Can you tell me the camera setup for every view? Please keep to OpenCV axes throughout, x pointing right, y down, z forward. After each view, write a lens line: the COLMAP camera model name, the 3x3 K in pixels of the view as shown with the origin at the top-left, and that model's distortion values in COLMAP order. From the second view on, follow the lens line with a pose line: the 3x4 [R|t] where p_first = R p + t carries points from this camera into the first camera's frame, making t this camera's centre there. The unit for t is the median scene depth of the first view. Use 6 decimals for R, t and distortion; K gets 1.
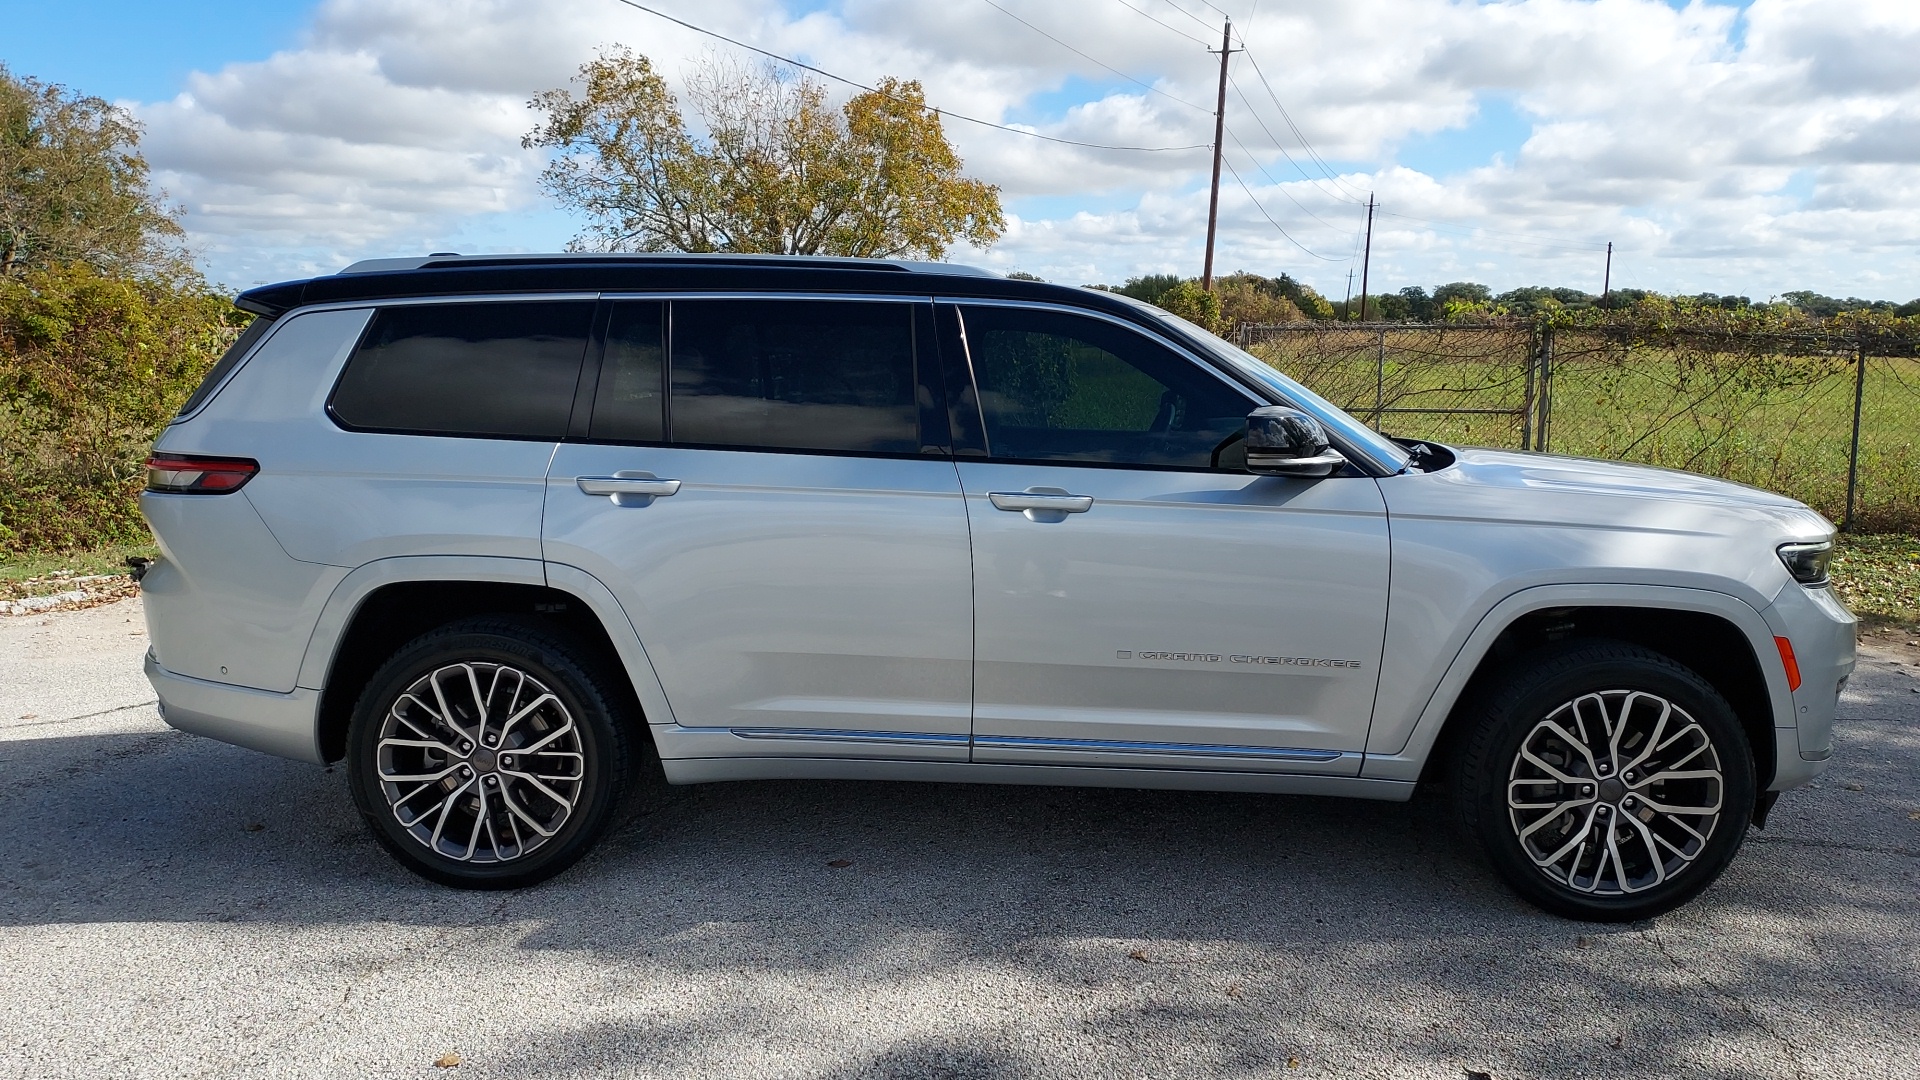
lens RADIAL K [[1413.5, 0, 951.4], [0, 1413.5, 548.5], [0, 0, 1]] dist [0.063417, -0.040883]
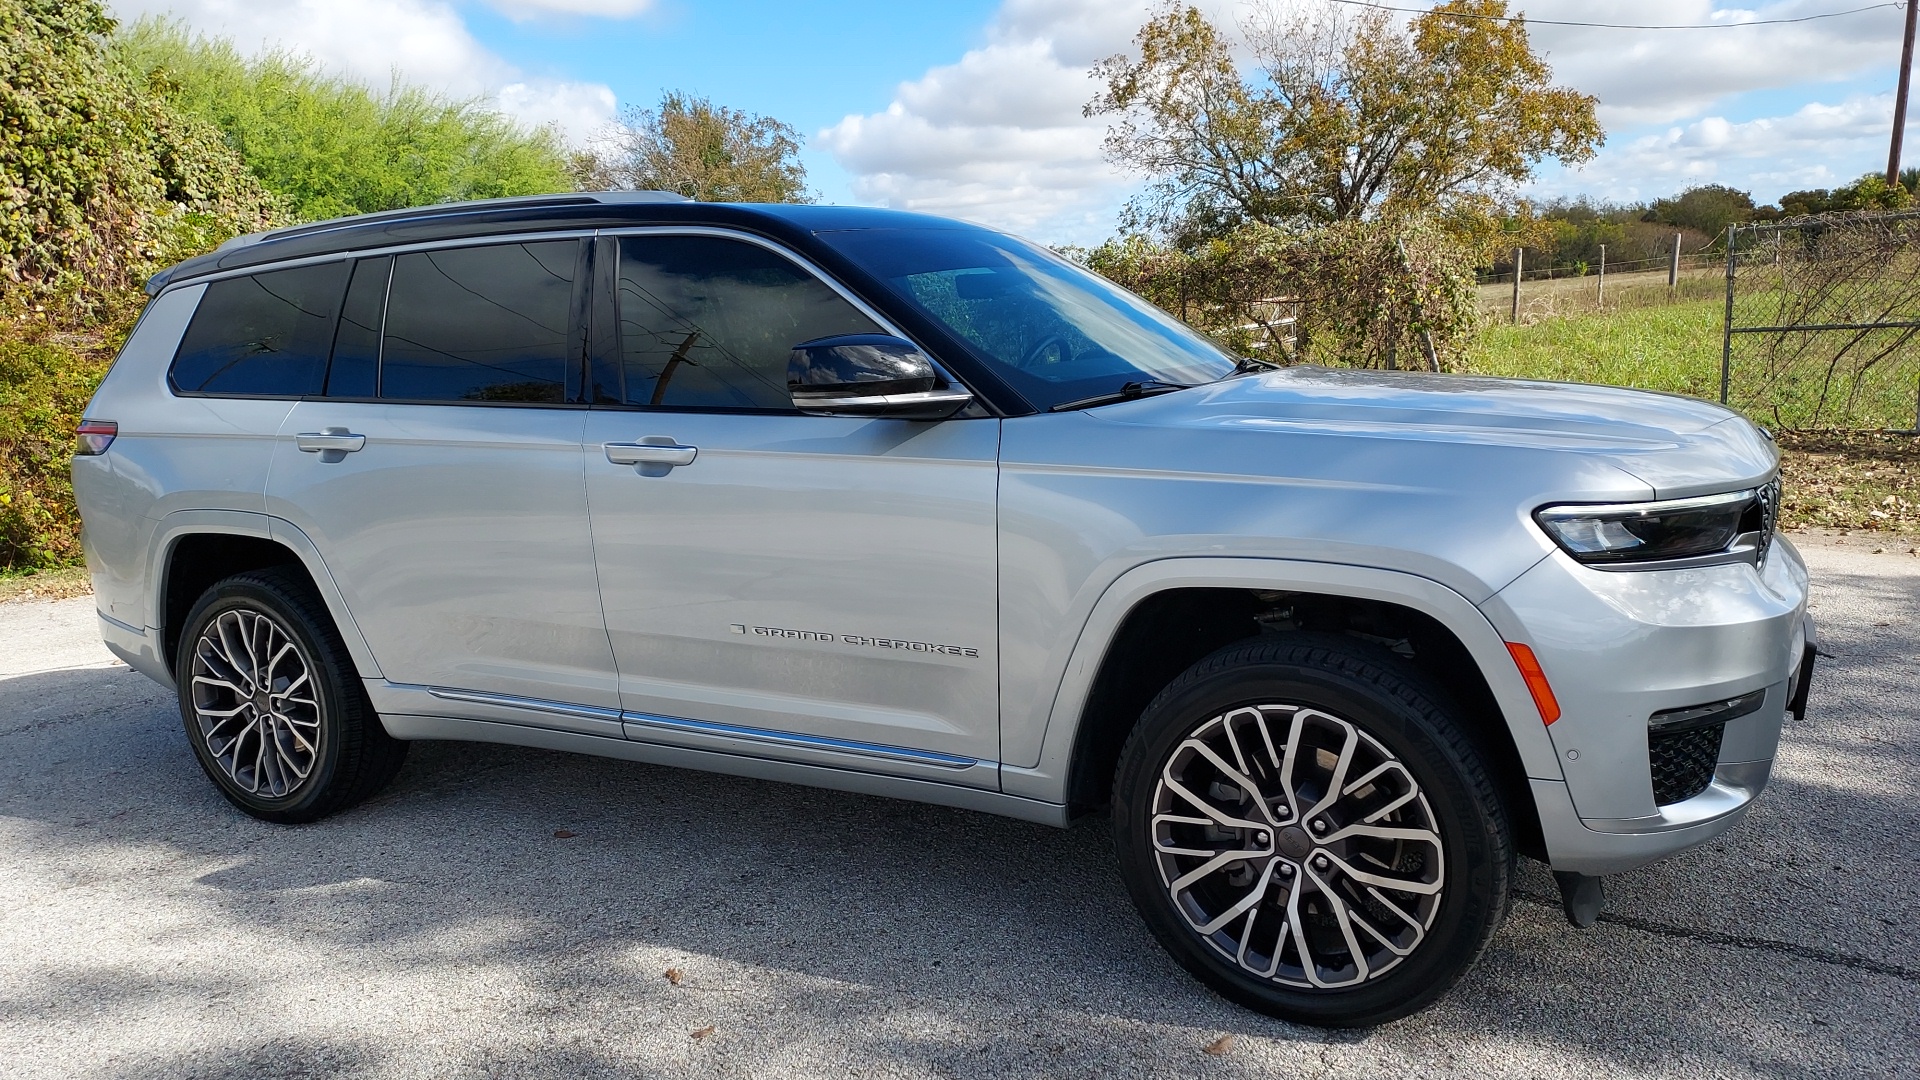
lens RADIAL K [[1413.5, 0, 948.2], [0, 1413.5, 530.5], [0, 0, 1]] dist [0.063417, -0.040883]
pose [[0.896905, 0.012932, -0.442034, 0.595860], [-0.004967, 0.999804, 0.019170, -0.002316], [0.442196, -0.014998, 0.896793, 0.266702]]
